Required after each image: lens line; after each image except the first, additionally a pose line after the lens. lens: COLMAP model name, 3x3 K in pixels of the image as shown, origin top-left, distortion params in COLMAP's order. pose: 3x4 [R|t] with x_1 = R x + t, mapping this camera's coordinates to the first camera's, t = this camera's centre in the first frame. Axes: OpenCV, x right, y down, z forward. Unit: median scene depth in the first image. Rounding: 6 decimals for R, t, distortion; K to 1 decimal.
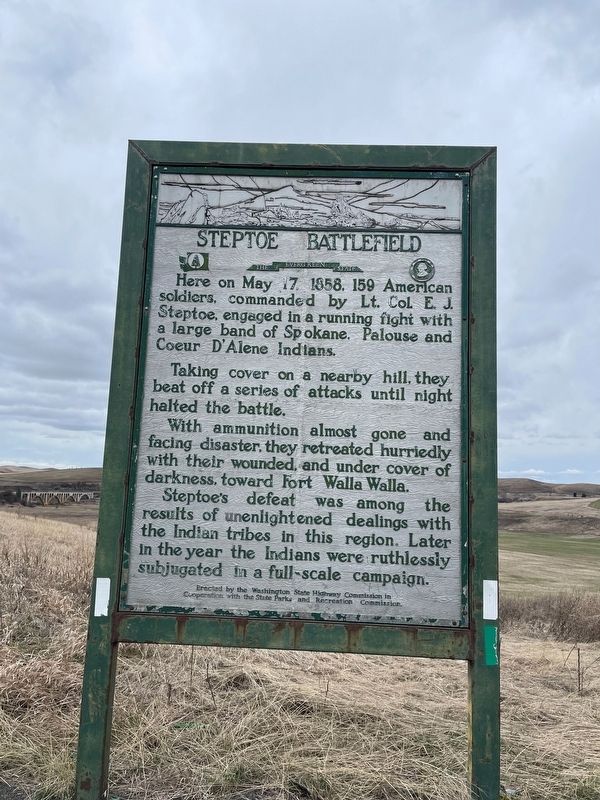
lens RADIAL K [[621.2, 0, 303.9], [0, 621.2, 398.5], [0, 0, 1]] dist [0.061159, -0.038151]
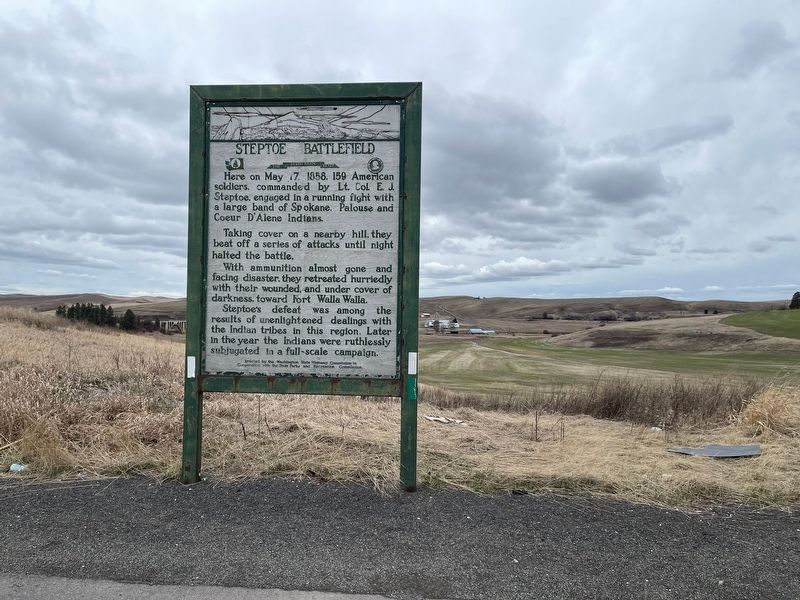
lens RADIAL K [[621.2, 0, 397.2], [0, 621.2, 300.0], [0, 0, 1]] dist [0.061159, -0.038151]
pose [[0.998138, -0.024109, -0.056033, 0.330660], [0.030791, 0.992098, 0.121630, -0.057062], [0.052658, -0.123129, 0.990993, -0.626520]]
